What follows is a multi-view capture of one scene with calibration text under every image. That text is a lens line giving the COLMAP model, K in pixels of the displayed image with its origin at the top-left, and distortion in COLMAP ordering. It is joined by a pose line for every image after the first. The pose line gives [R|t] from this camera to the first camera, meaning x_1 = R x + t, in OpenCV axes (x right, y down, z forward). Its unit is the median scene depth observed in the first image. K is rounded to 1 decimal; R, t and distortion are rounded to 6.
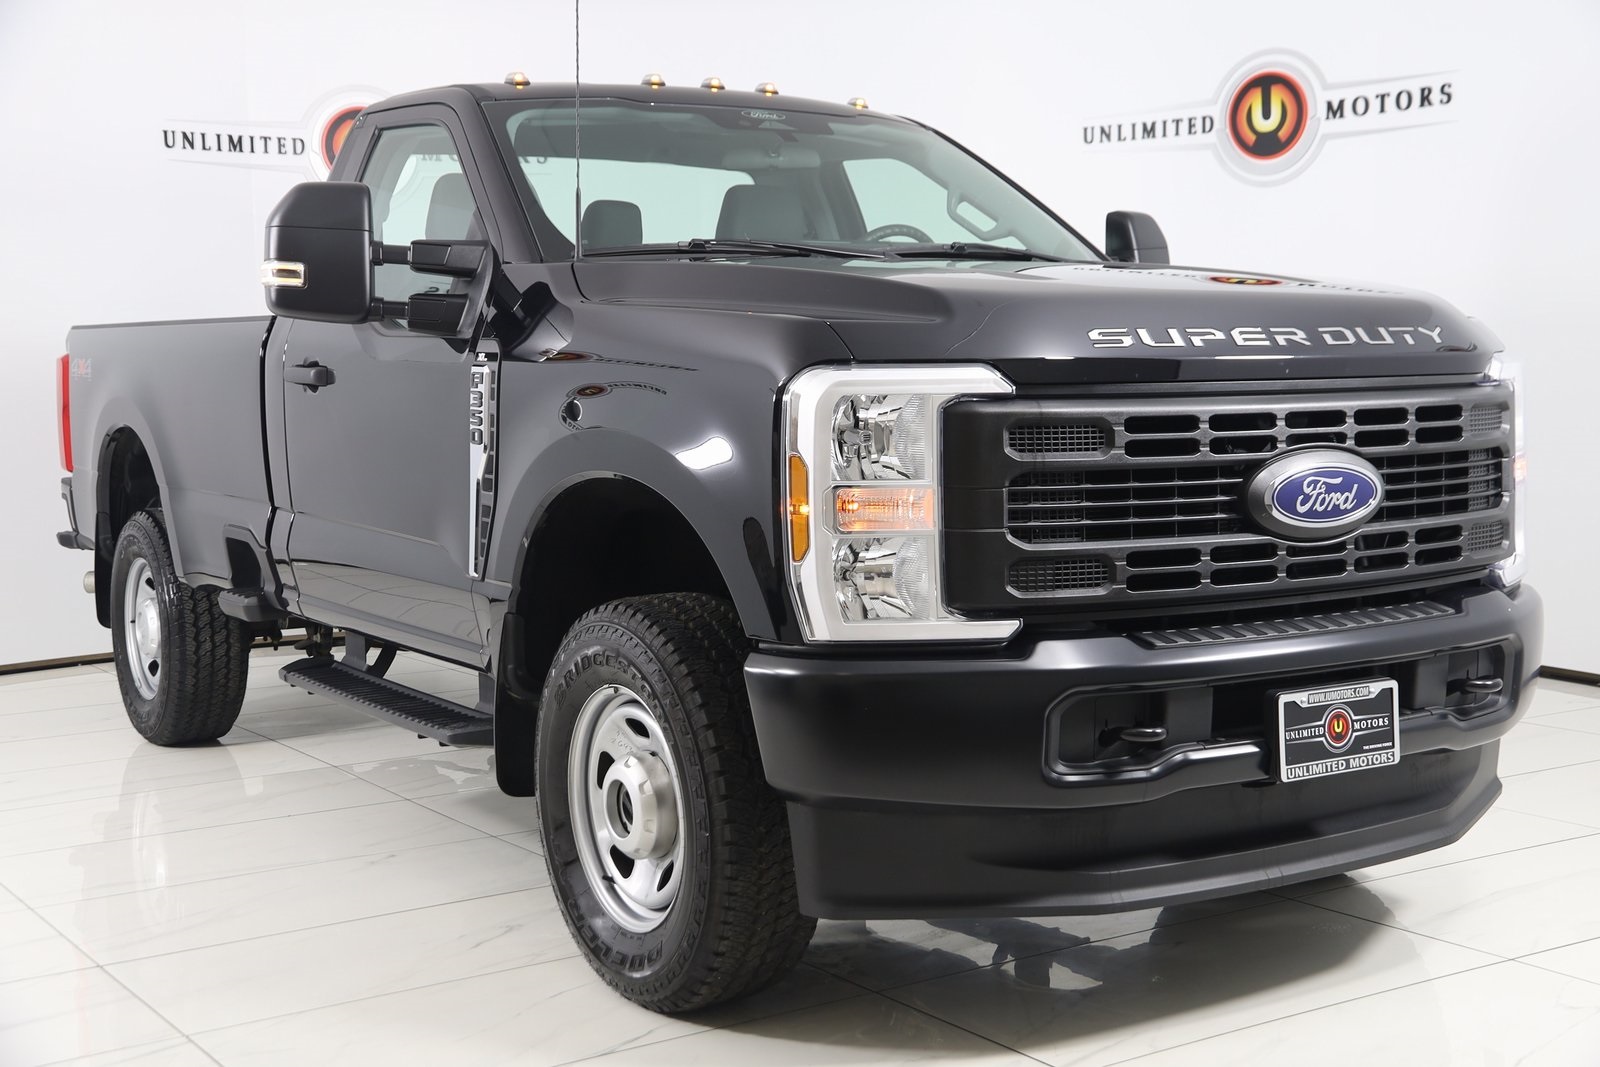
lens RADIAL K [[1977.6, 0, 797.2], [0, 1977.6, 531.6], [0, 0, 1]] dist [0.084661, 0.023596]
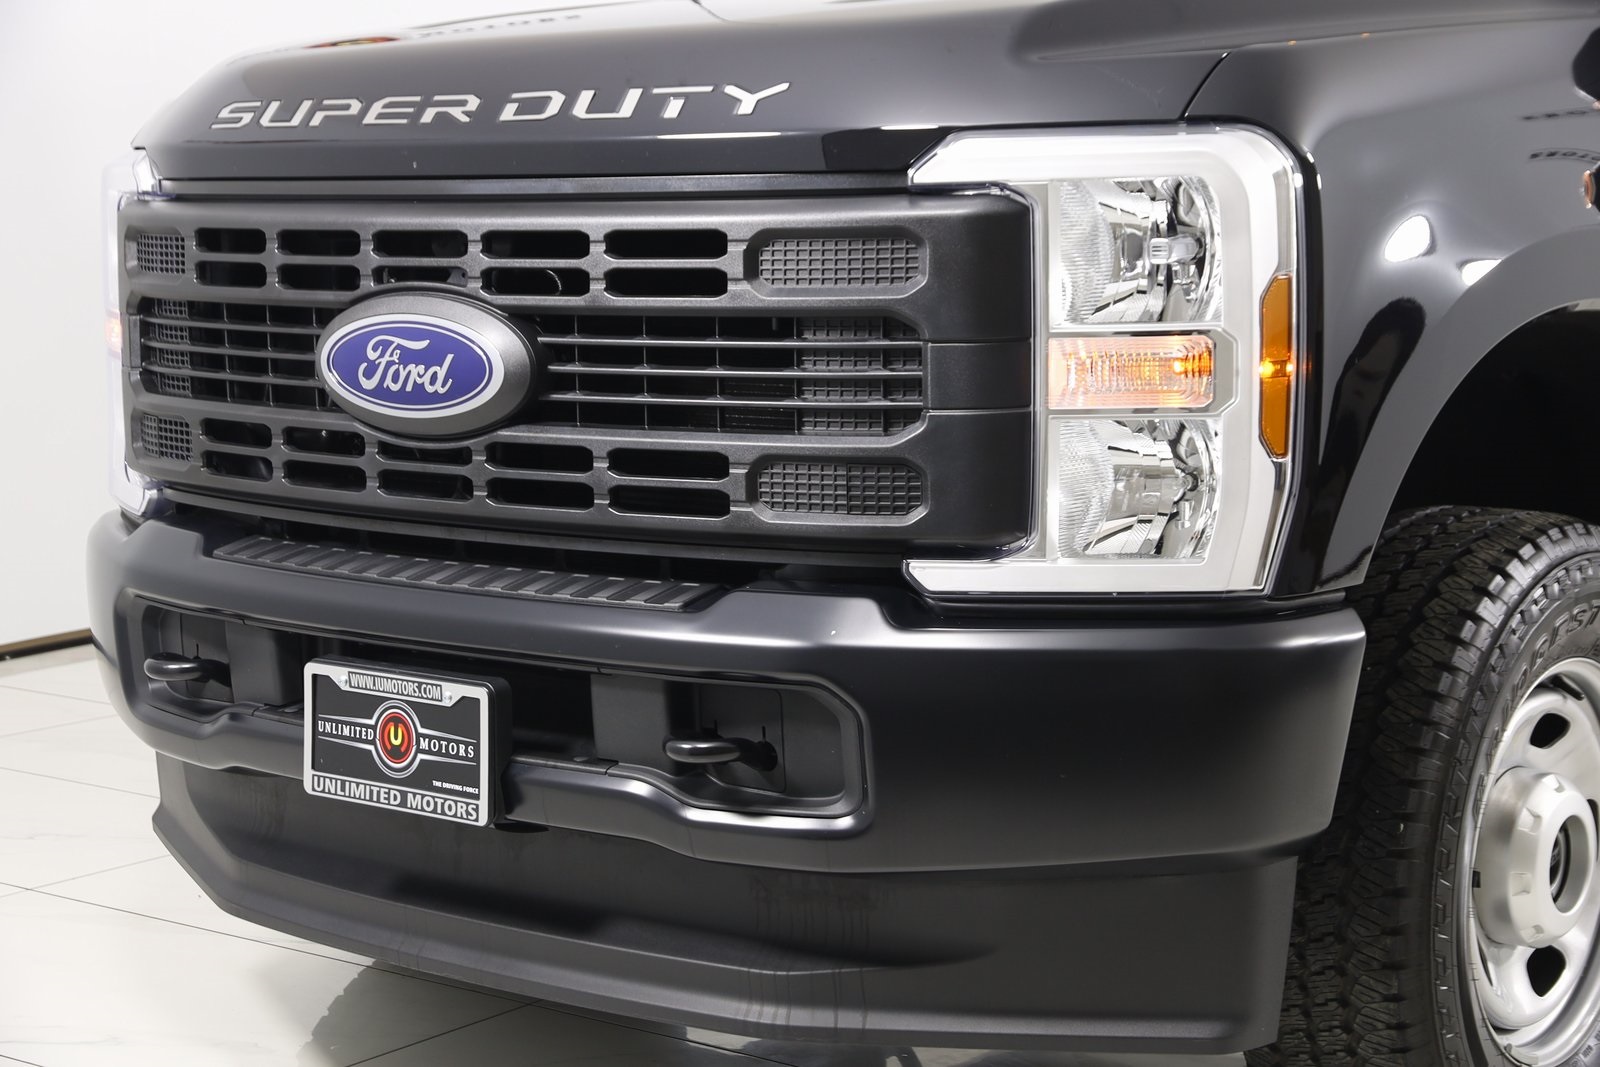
lens RADIAL K [[2749.1, 0, 805.0], [0, 2749.1, 527.3], [0, 0, 1]] dist [0.132966, 0.062594]
pose [[0.315548, 0.127570, -0.940295, 1.116538], [-0.070318, 0.991341, 0.110898, -0.072509], [0.946301, 0.031127, 0.321786, 0.836583]]
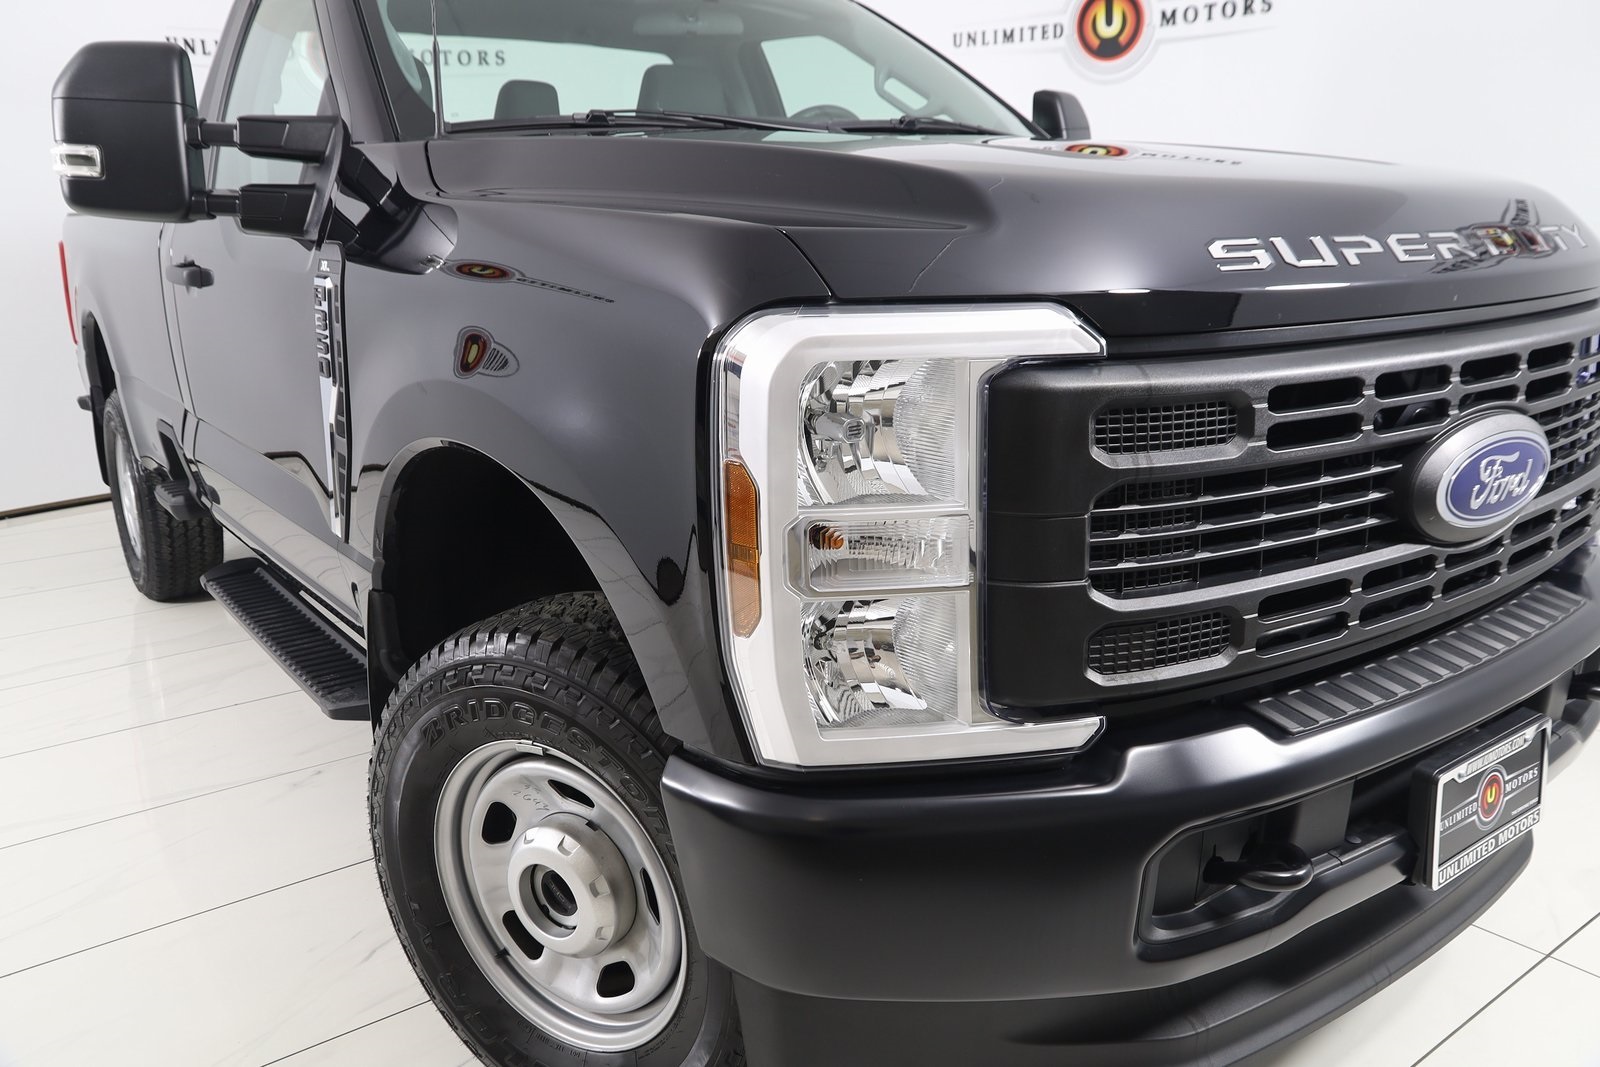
lens RADIAL K [[1241.4, 0, 804.3], [0, 1241.4, 507.4], [0, 0, 1]] dist [-0.028968, 0.010417]
pose [[0.997522, -0.022548, 0.066646, -0.005156], [0.012794, 0.989595, 0.143312, -0.072880], [-0.069184, -0.142104, 0.987431, 0.587581]]
